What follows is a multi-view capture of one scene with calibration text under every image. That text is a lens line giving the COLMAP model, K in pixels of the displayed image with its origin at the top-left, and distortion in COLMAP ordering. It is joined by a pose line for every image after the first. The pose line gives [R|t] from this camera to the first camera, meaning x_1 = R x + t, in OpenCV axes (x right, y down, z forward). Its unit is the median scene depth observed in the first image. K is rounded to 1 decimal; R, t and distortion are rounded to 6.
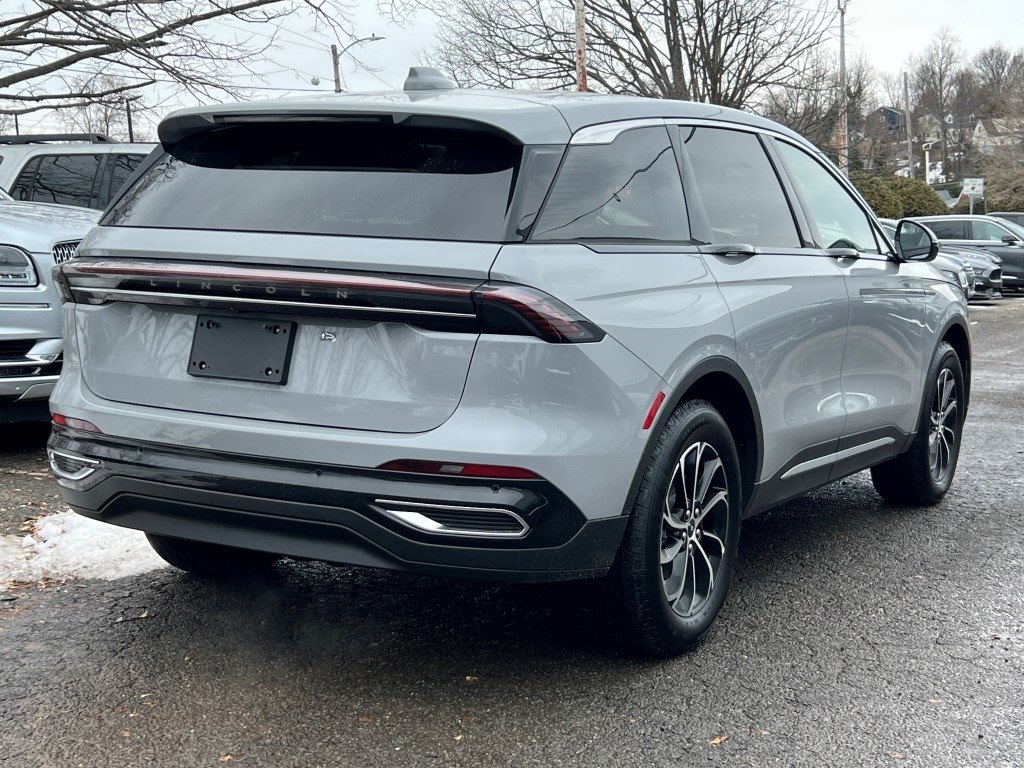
lens RADIAL K [[1535.5, 0, 512.0], [0, 1535.5, 384.0], [0, 0, 1]] dist [-0.001071, 0.000278]
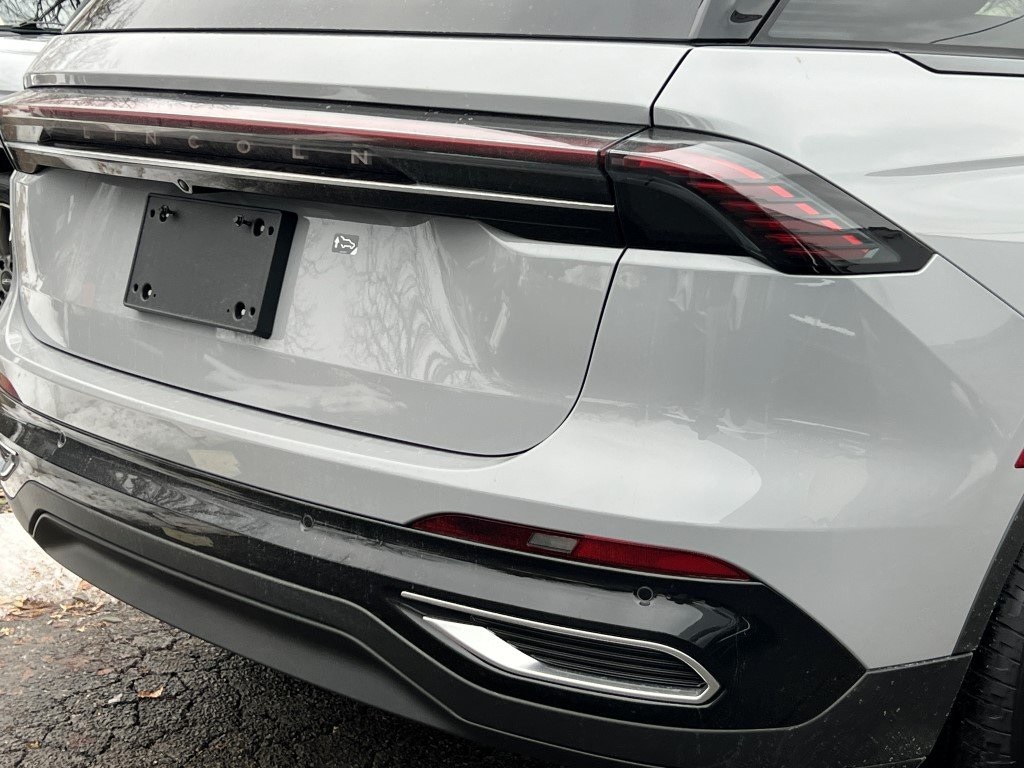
lens RADIAL K [[1611.4, 0, 512.0], [0, 1611.4, 384.0], [0, 0, 1]] dist [0.105907, -0.071057]
pose [[0.960662, 0.049863, -0.273209, 0.076219], [-0.031777, 0.997024, 0.070231, -0.024710], [0.275898, -0.058787, 0.959388, 0.527877]]
